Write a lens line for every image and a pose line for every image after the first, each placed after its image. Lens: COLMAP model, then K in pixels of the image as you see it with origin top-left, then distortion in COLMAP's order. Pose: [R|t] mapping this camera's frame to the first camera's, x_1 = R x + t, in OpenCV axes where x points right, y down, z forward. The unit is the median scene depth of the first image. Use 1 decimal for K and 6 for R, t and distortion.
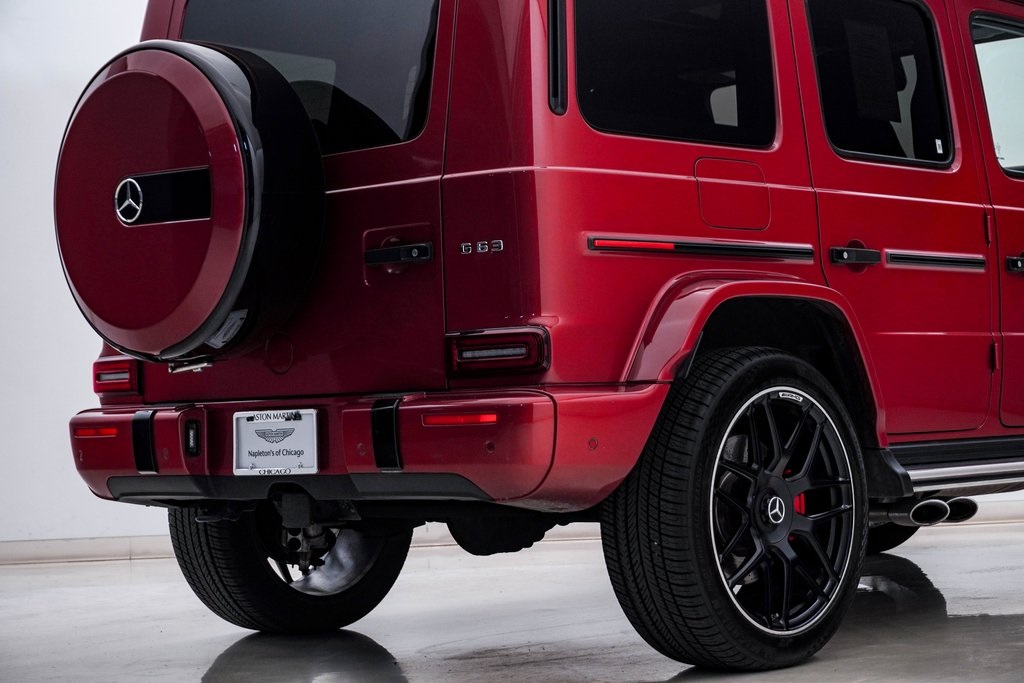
lens RADIAL K [[2104.6, 0, 512.0], [0, 2104.6, 341.5], [0, 0, 1]] dist [0.025493, 0.114462]
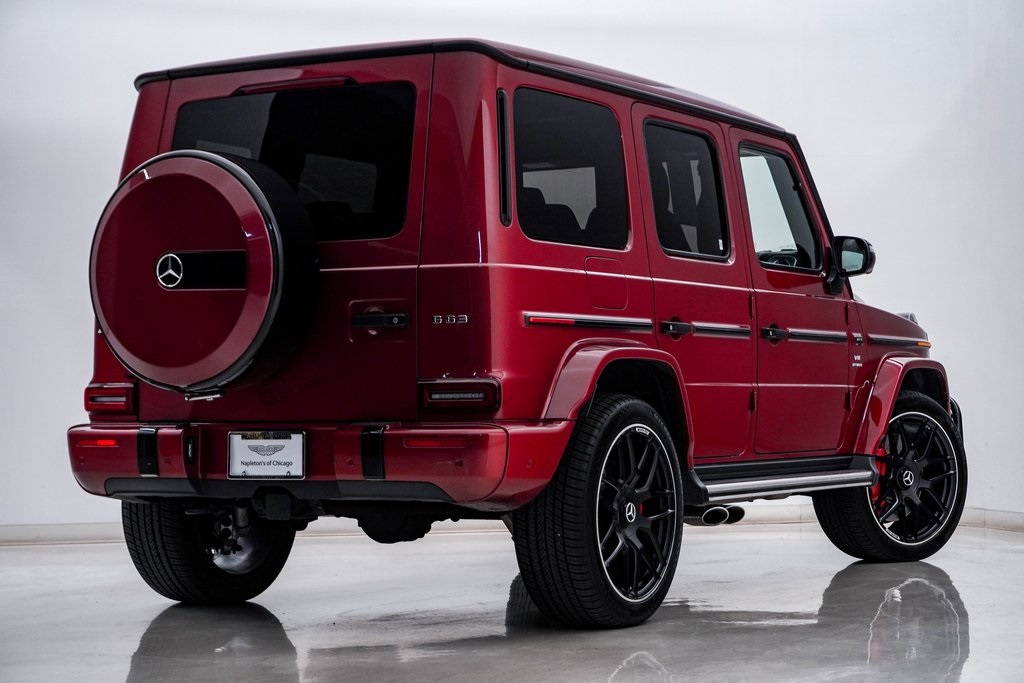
lens RADIAL K [[2175.1, 0, 512.0], [0, 2175.1, 341.5], [0, 0, 1]] dist [0.000837, 0.059355]
pose [[0.974270, 0.034543, 0.222723, -0.283644], [-0.034722, 0.999392, -0.003113, -0.026355], [-0.222695, -0.004700, 0.974877, -0.393099]]
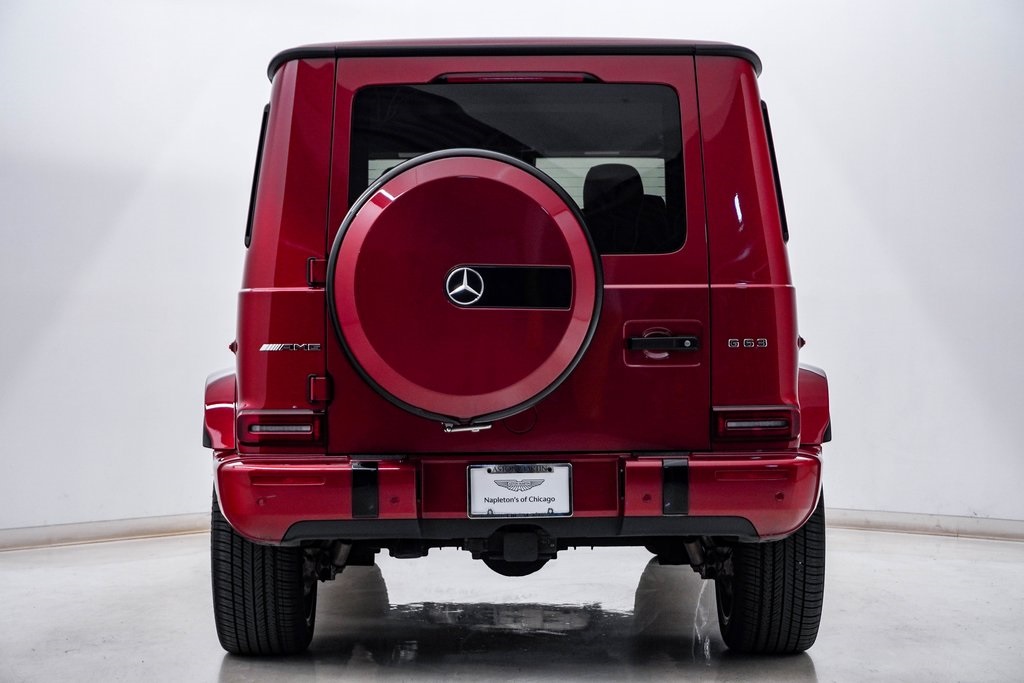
lens RADIAL K [[2175.1, 0, 512.0], [0, 2175.1, 341.5], [0, 0, 1]] dist [0.000837, 0.059355]
pose [[0.724266, 0.028276, 0.688941, -1.019230], [-0.040223, 0.999190, 0.001275, -0.040243], [-0.688346, -0.028635, 0.724817, 0.115125]]
